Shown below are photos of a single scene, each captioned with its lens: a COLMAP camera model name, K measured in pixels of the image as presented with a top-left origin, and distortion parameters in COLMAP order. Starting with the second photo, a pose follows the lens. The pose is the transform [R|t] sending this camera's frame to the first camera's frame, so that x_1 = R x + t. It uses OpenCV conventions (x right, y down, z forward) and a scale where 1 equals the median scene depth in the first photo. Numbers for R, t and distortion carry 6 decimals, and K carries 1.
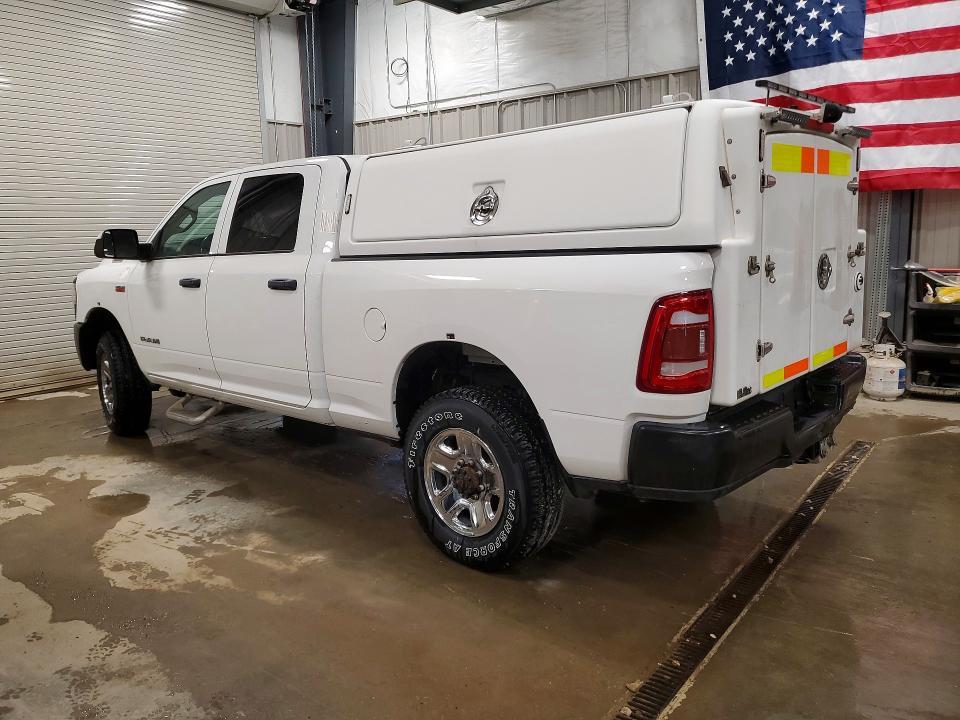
lens RADIAL K [[774.1, 0, 468.4], [0, 774.1, 363.1], [0, 0, 1]] dist [0.025449, -0.011870]
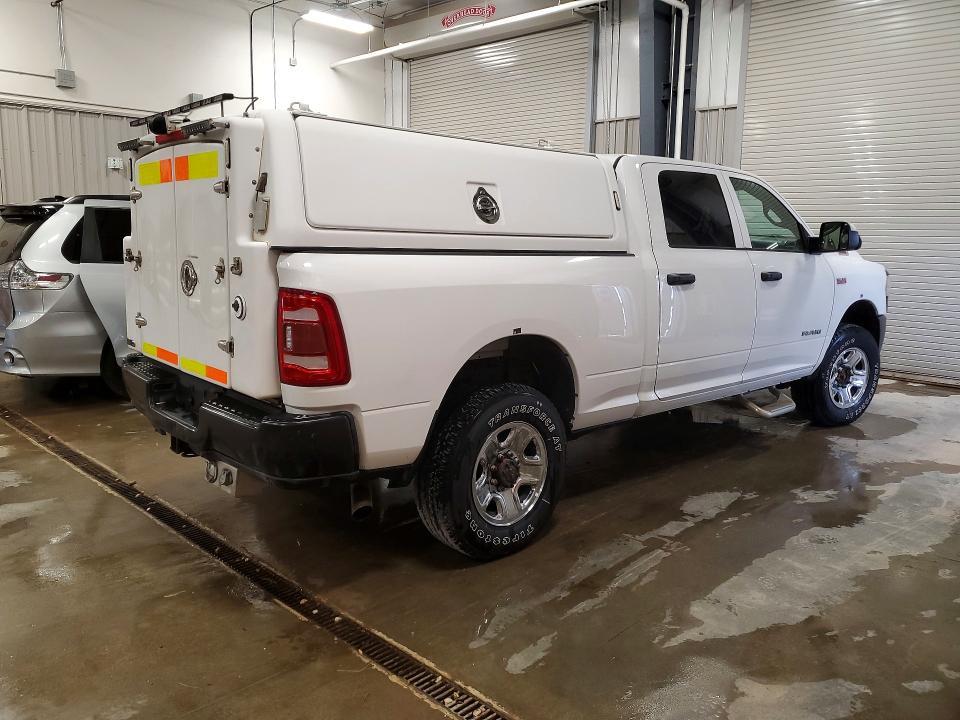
lens RADIAL K [[802.2, 0, 485.8], [0, 802.2, 358.5], [0, 0, 1]] dist [0.010745, 0.000250]
pose [[-0.165757, 0.183247, -0.968992, 1.089614], [-0.171833, 0.962187, 0.211354, -0.233249], [0.971081, 0.201538, -0.128002, 1.179752]]
